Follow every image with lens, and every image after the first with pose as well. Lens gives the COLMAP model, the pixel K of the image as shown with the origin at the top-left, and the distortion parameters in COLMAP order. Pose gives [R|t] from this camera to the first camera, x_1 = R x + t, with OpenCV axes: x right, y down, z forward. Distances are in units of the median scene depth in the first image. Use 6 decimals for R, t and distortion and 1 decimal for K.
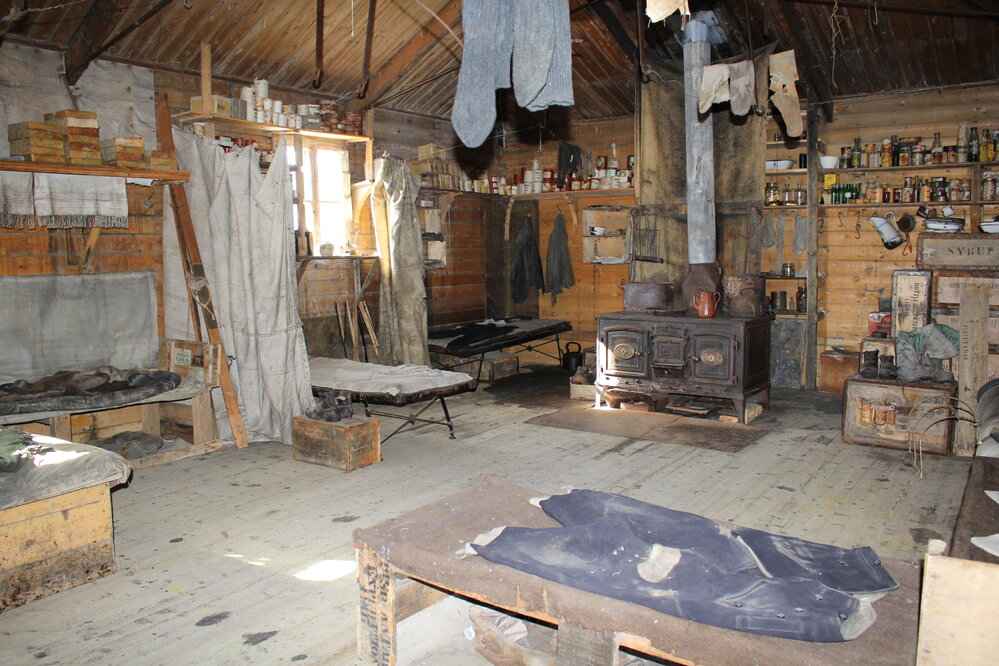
lens RADIAL K [[830.0, 0, 496.4], [0, 830.0, 332.1], [0, 0, 1]] dist [-0.160195, 0.134685]
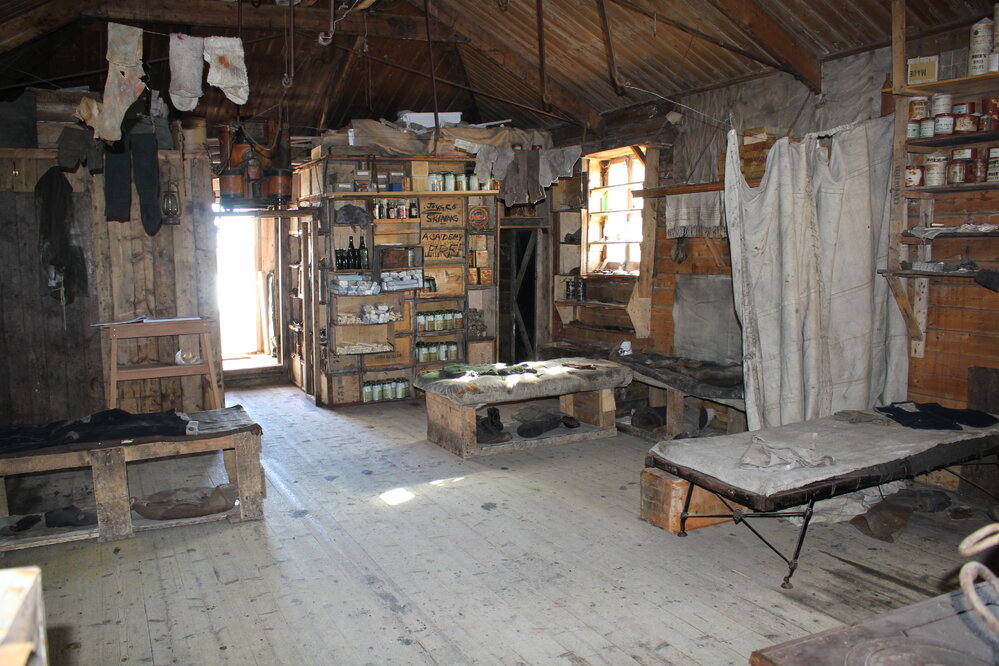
lens RADIAL K [[838.3, 0, 495.0], [0, 838.3, 331.1], [0, 0, 1]] dist [-0.155470, 0.129239]
pose [[-0.493028, 0.104826, -0.863675, 0.501164], [-0.071088, 0.984542, 0.160076, -0.124166], [0.867105, 0.140319, -0.477954, 0.986939]]
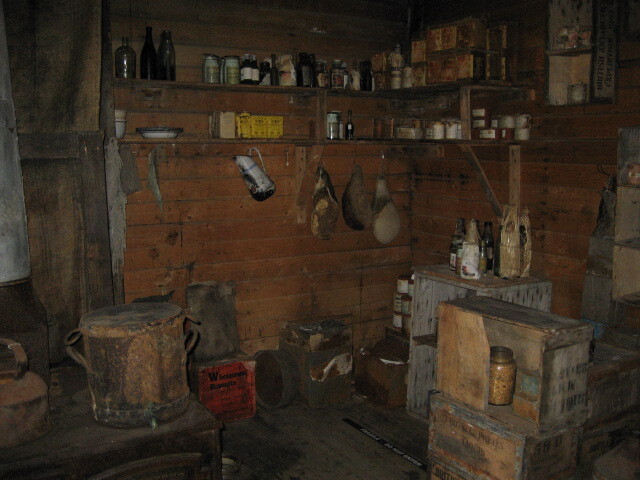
lens RADIAL K [[664.5, 0, 320.0], [0, 664.5, 240.0], [0, 0, 1]] dist [-0.135877, 0.153365]
pose [[0.407465, -0.106991, 0.906932, 0.020757], [0.090914, 0.992932, 0.076290, -0.122405], [-0.908684, 0.051368, 0.414313, 0.768392]]
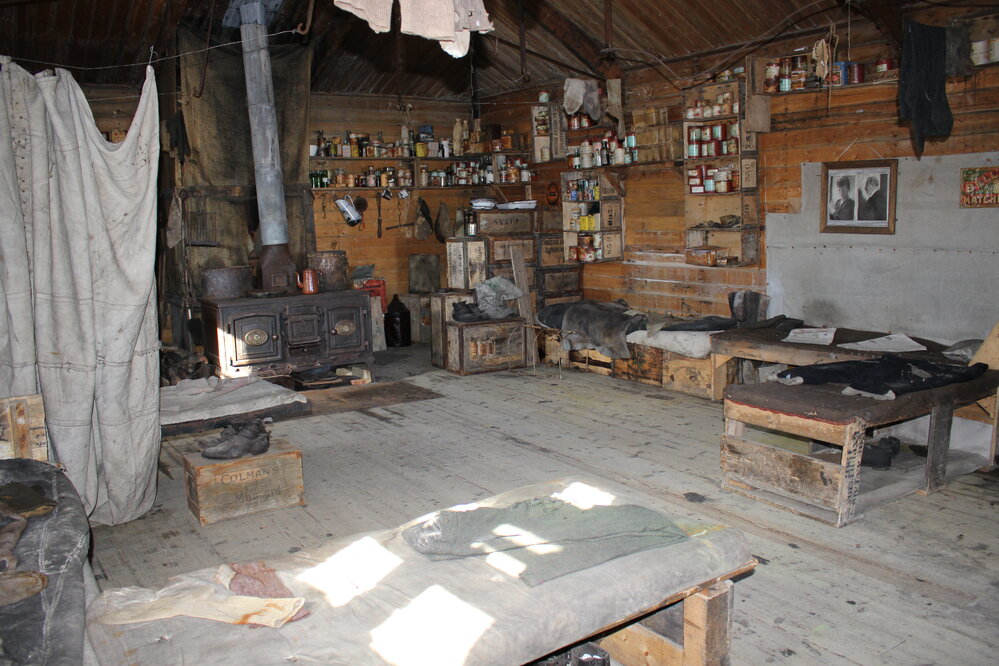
lens RADIAL K [[830.0, 0, 496.4], [0, 830.0, 332.1], [0, 0, 1]] dist [-0.160195, 0.134685]
pose [[0.367750, -0.129987, 0.920795, -0.647925], [0.123366, 0.988250, 0.090239, -0.036248], [-0.921705, 0.080409, 0.379465, 0.399007]]
